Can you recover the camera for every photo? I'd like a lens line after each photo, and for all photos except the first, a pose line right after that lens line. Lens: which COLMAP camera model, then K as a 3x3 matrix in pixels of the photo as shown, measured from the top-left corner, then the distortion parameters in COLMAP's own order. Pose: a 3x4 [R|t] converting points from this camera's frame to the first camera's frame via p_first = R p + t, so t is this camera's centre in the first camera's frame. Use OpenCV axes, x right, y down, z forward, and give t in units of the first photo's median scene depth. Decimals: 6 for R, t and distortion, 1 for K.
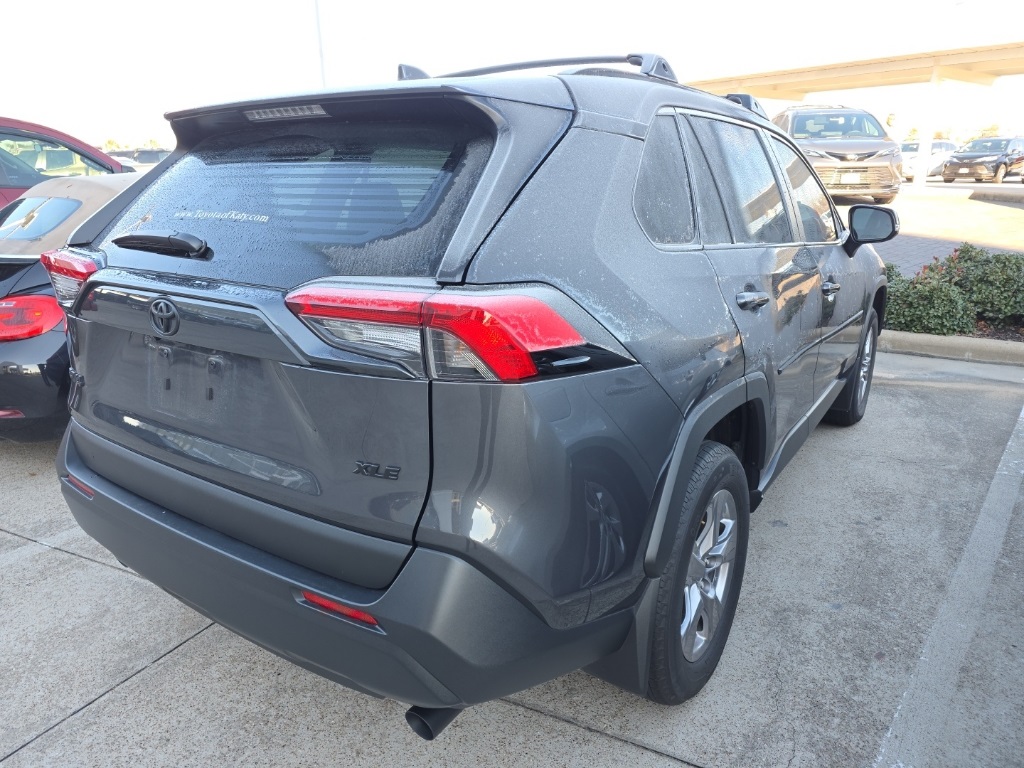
lens RADIAL K [[704.1, 0, 512.0], [0, 704.1, 384.0], [0, 0, 1]] dist [0.026903, -0.002046]
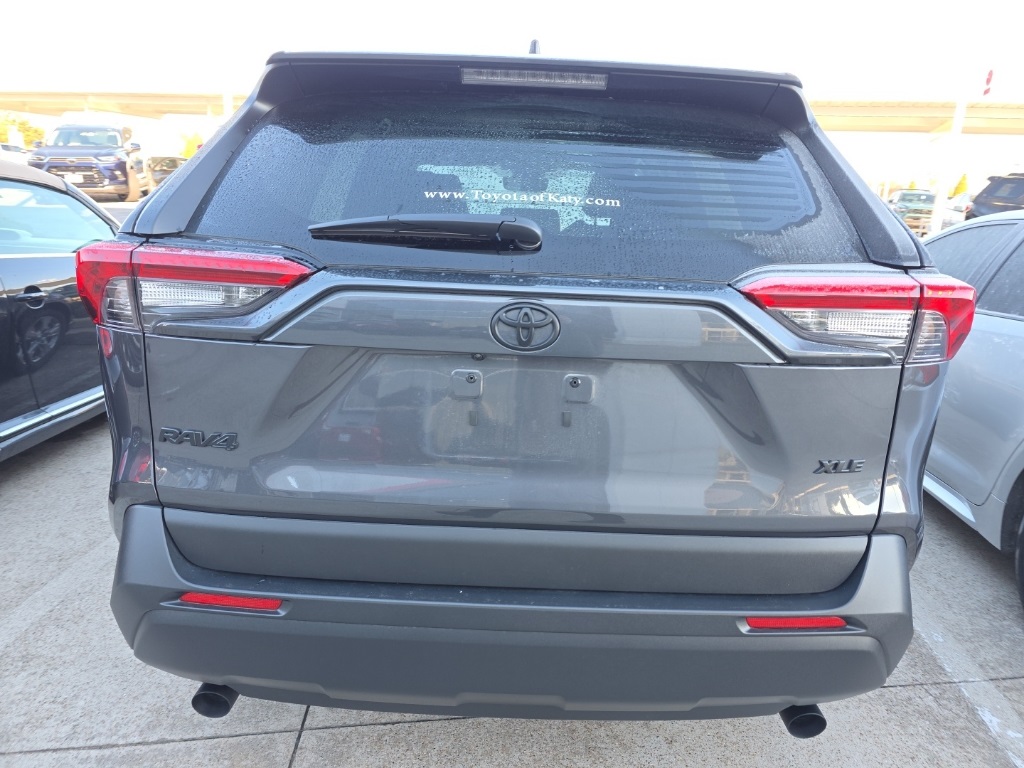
lens RADIAL K [[704.1, 0, 512.0], [0, 704.1, 384.0], [0, 0, 1]] dist [0.026903, -0.002046]
pose [[0.821153, -0.105088, 0.560949, -0.792446], [0.117617, 0.992963, 0.013846, -0.038480], [-0.558456, 0.054607, 0.827735, 0.323439]]
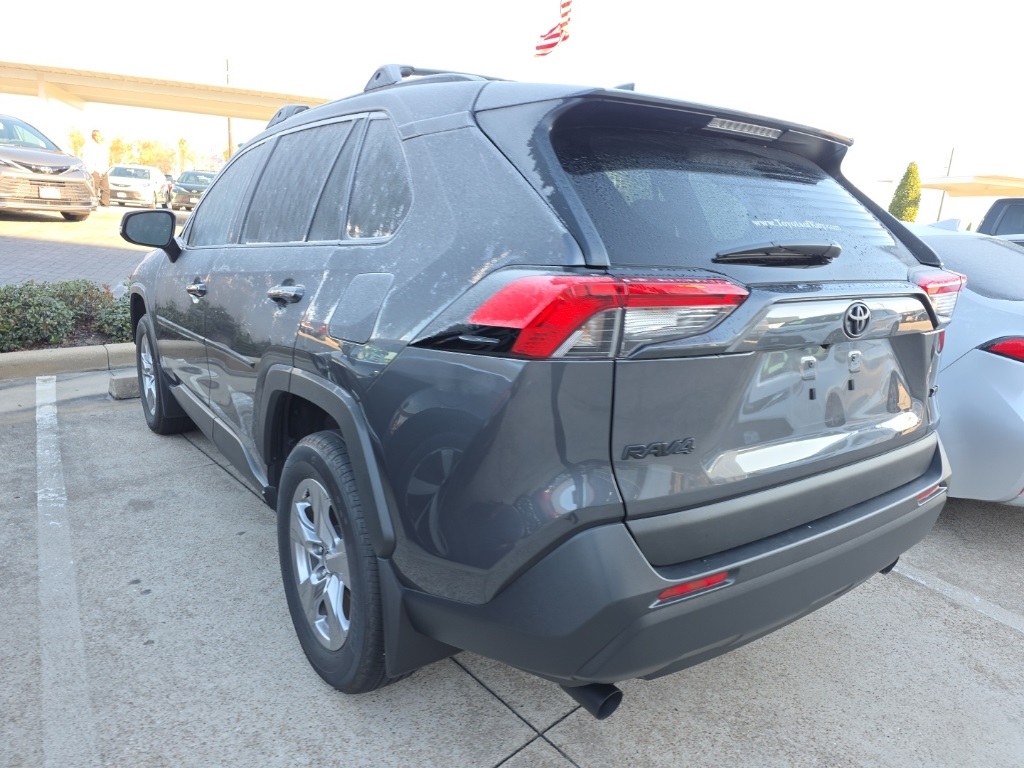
lens RADIAL K [[704.1, 0, 512.0], [0, 704.1, 384.0], [0, 0, 1]] dist [0.026903, -0.002046]
pose [[0.319634, -0.199214, 0.926363, -1.399279], [0.223099, 0.965986, 0.130756, -0.213959], [-0.920902, 0.164876, 0.353207, 0.939716]]
